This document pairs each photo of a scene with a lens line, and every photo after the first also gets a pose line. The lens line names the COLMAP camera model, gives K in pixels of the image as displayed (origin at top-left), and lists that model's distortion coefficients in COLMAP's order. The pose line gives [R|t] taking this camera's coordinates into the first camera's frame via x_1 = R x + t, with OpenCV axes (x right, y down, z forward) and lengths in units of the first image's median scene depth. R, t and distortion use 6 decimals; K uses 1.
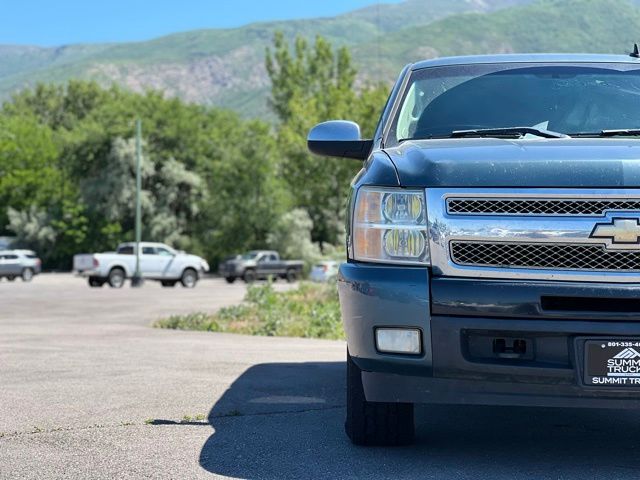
lens RADIAL K [[1437.5, 0, 317.6], [0, 1437.5, 217.7], [0, 0, 1]] dist [0.000507, 3.377370]
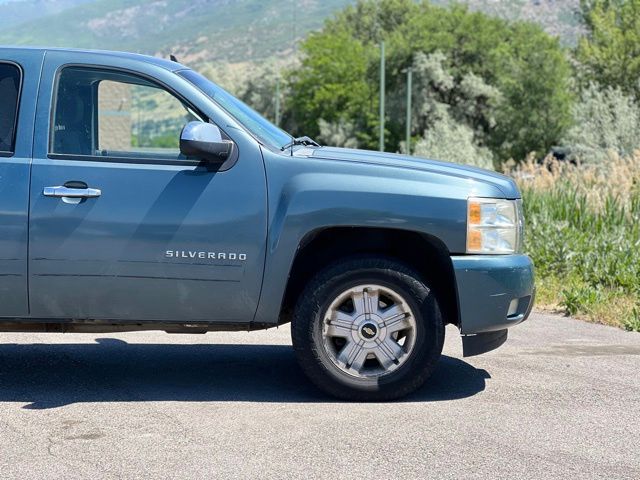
lens RADIAL K [[1437.5, 0, 317.6], [0, 1437.5, 217.7], [0, 0, 1]] dist [0.000507, 3.377370]
pose [[0.964784, 0.020688, -0.262228, 0.065750], [-0.002944, 0.997689, 0.067879, -0.006950], [0.263027, -0.064717, 0.962616, -0.027617]]
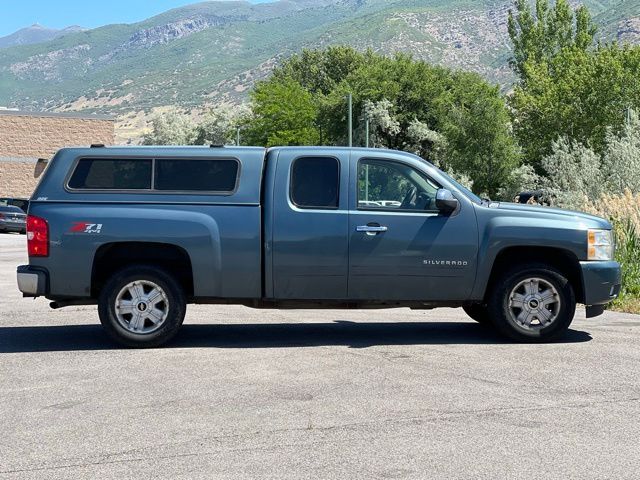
lens RADIAL K [[1437.5, 0, 317.6], [0, 1437.5, 217.7], [0, 0, 1]] dist [0.000507, 3.377370]
pose [[0.977138, 0.001239, -0.212602, 0.058347], [0.007270, 0.999204, 0.039234, -0.009314], [0.212481, -0.039883, 0.976351, -0.086284]]
